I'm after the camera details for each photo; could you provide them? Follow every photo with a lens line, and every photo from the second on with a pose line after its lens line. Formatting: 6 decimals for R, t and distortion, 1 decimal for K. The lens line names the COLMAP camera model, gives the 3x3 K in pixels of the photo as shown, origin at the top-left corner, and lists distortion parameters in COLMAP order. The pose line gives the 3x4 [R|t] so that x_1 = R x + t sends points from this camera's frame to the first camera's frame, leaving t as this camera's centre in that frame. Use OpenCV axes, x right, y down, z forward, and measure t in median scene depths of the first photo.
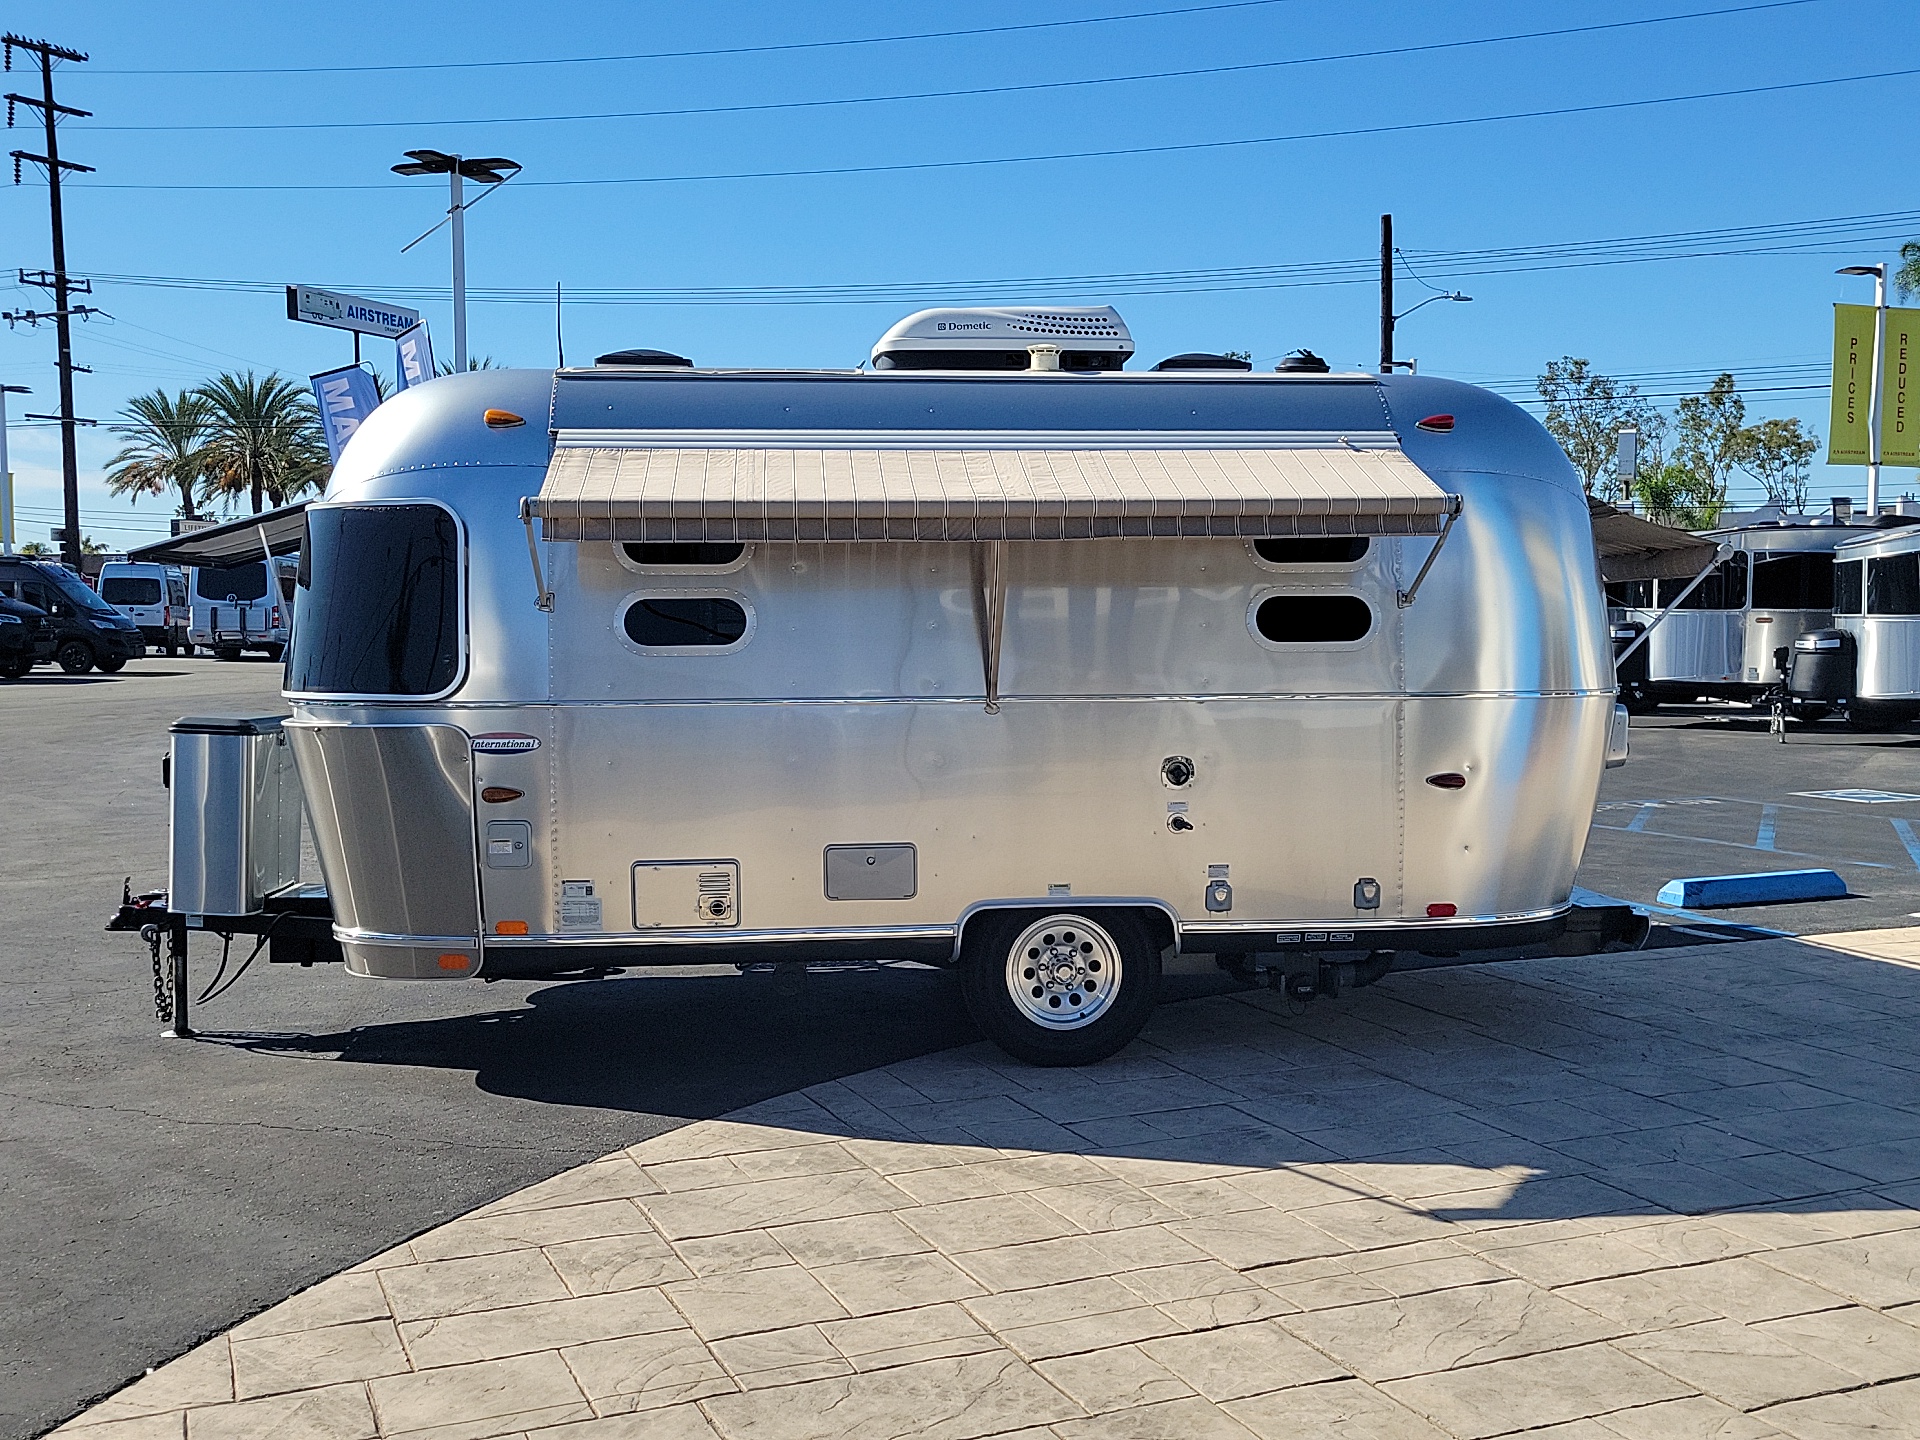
lens RADIAL K [[1951.7, 0, 960.0], [0, 1951.7, 720.0], [0, 0, 1]] dist [0.057639, -0.024896]
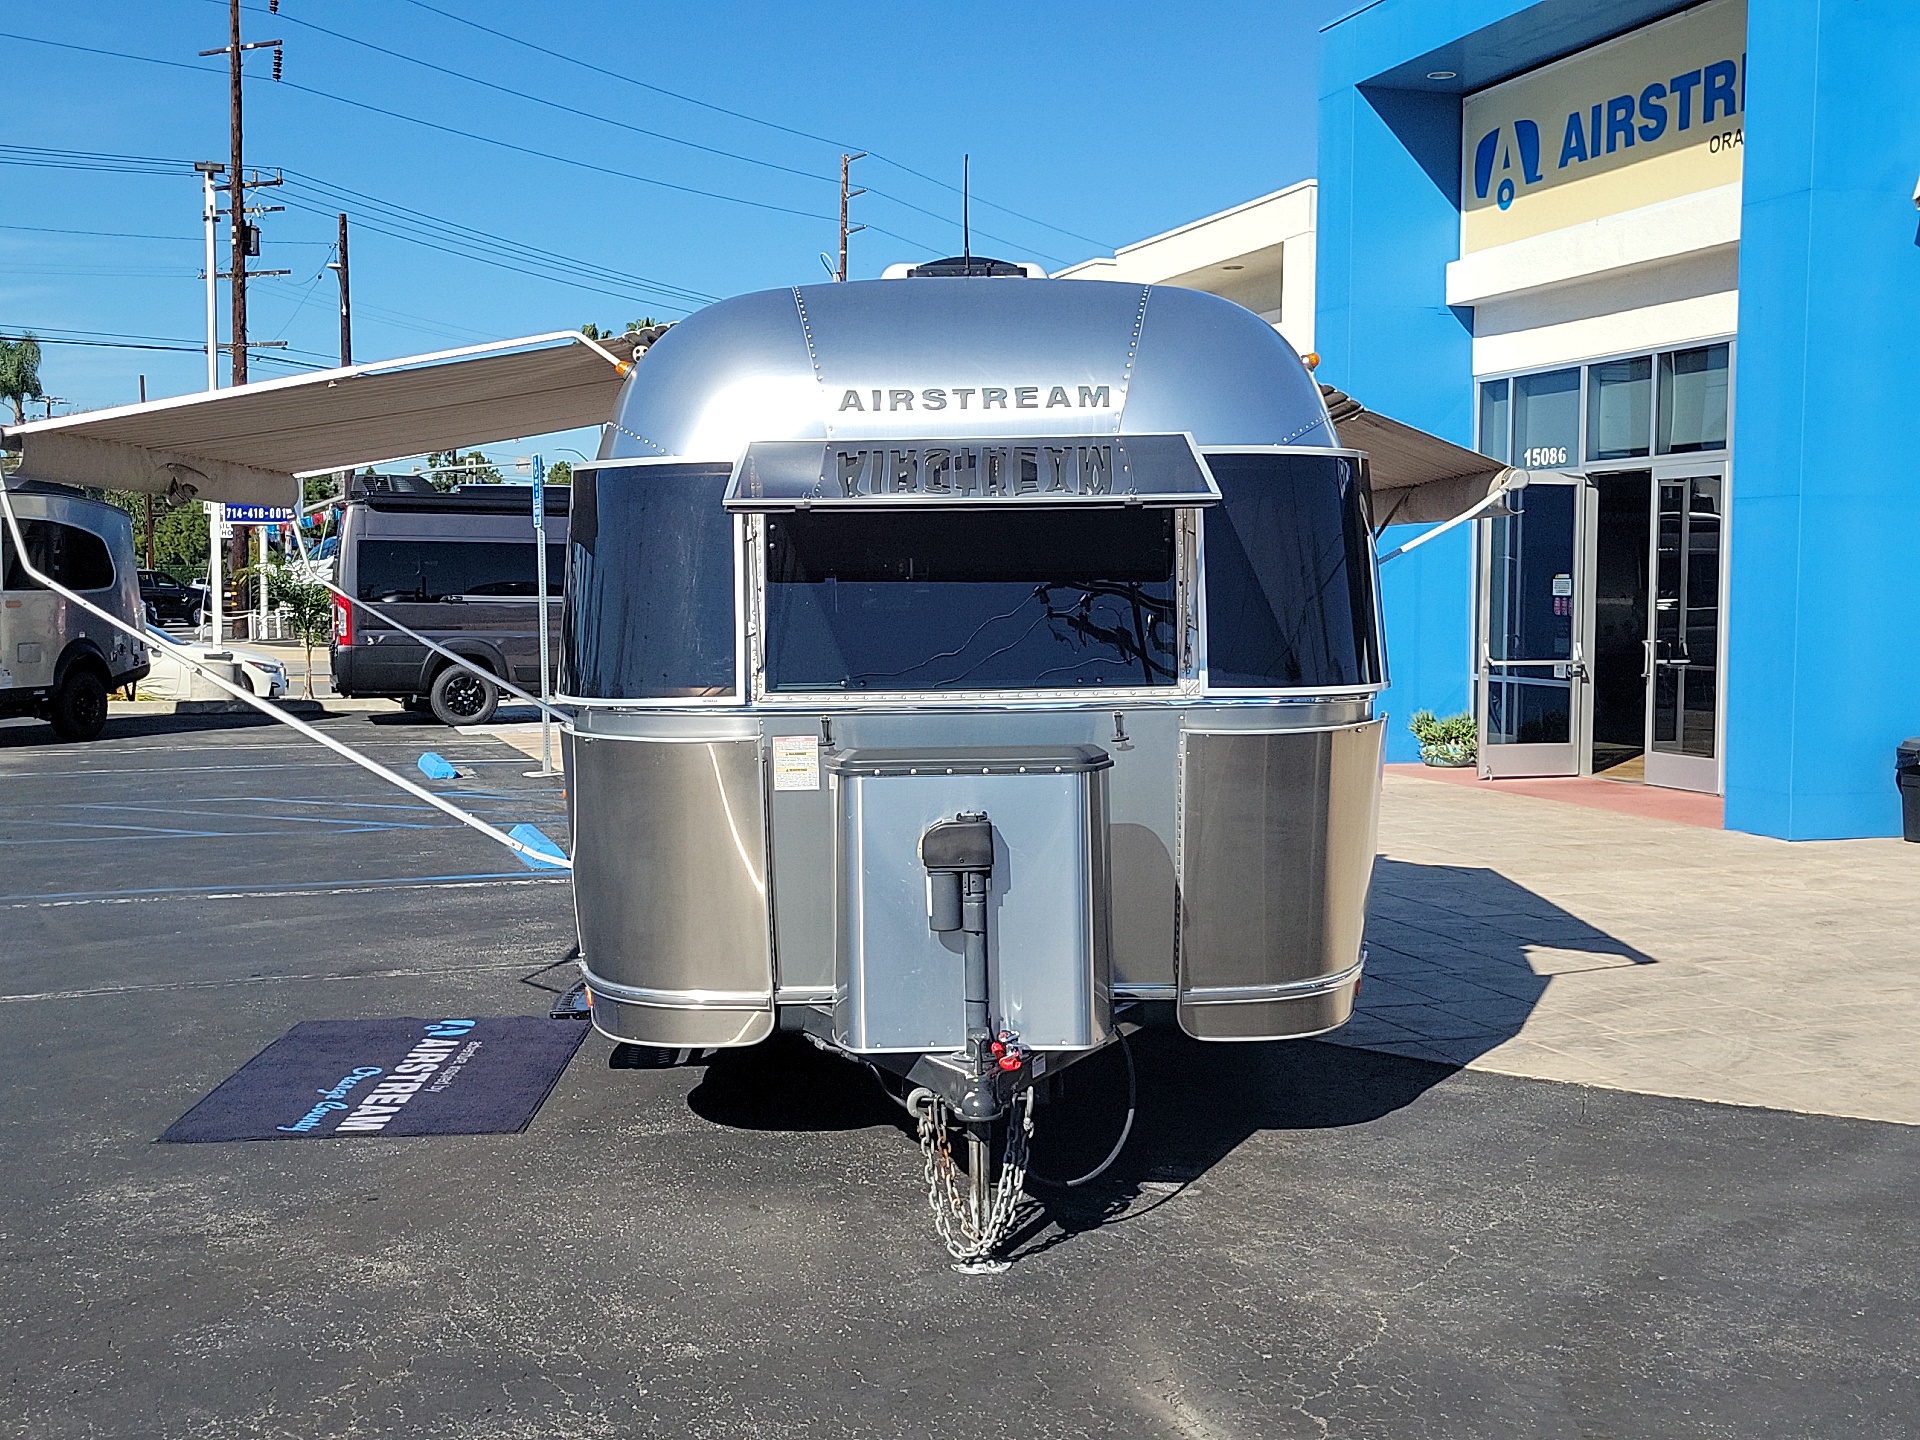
lens RADIAL K [[2249.2, 0, 952.2], [0, 2249.2, 727.2], [0, 0, 1]] dist [0.032996, 0.041209]
pose [[0.079329, -0.064009, 0.994791, -0.289190], [0.054568, 0.996719, 0.059782, -0.014046], [-0.995354, 0.049542, 0.082561, 0.249286]]
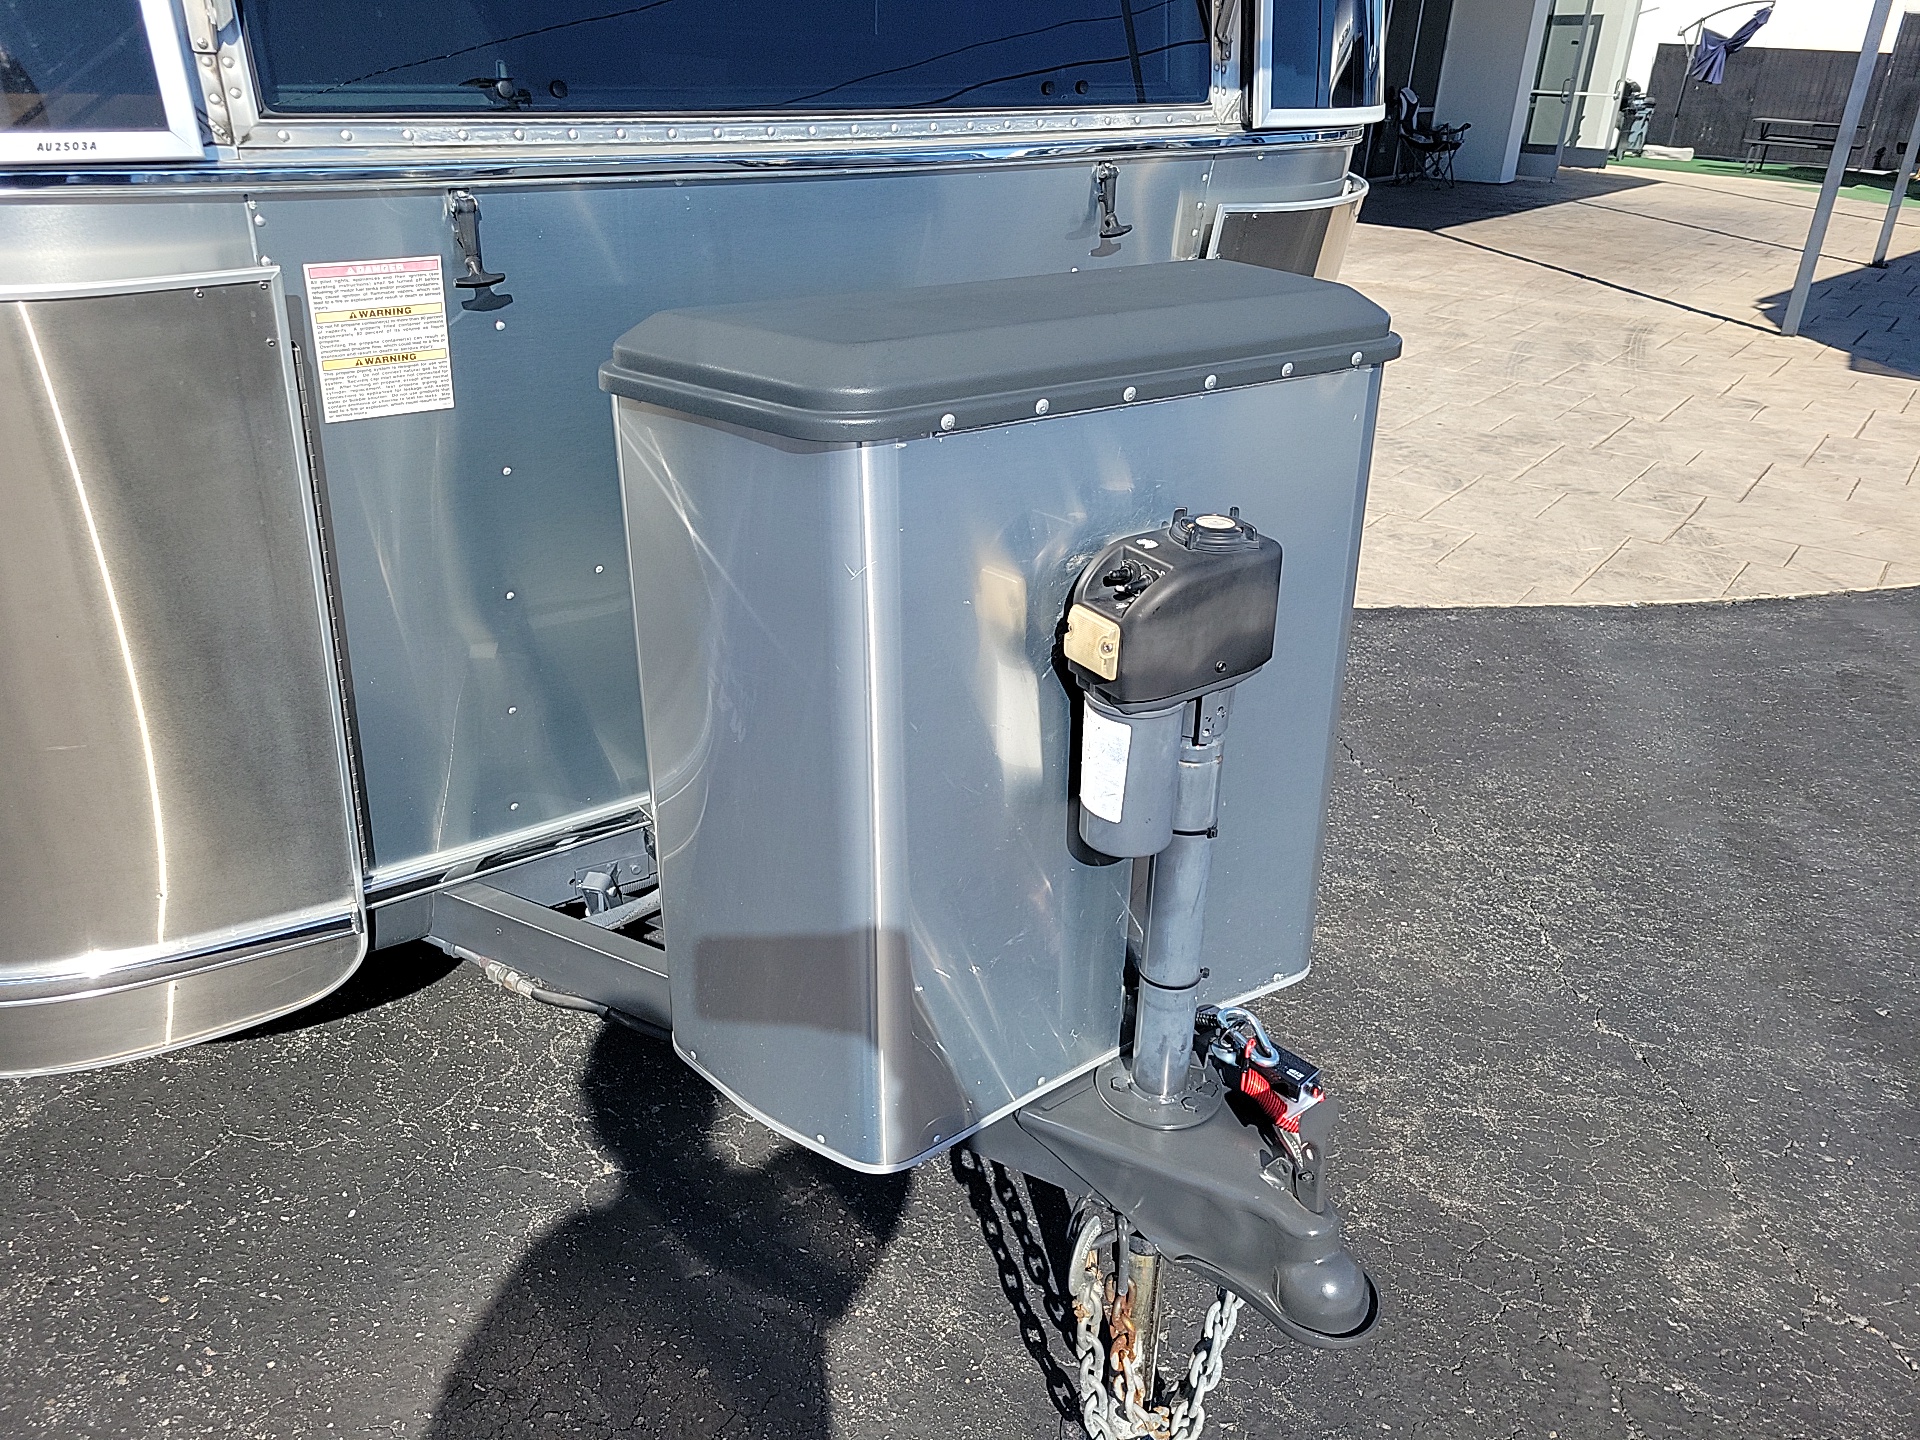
lens RADIAL K [[1435.6, 0, 968.4], [0, 1435.6, 717.7], [0, 0, 1]] dist [0.032539, -0.005680]
pose [[-0.527091, -0.385266, 0.757460, -0.133589], [0.007108, 0.889299, 0.457270, -0.009340], [-0.849779, 0.246407, -0.466003, 0.289437]]
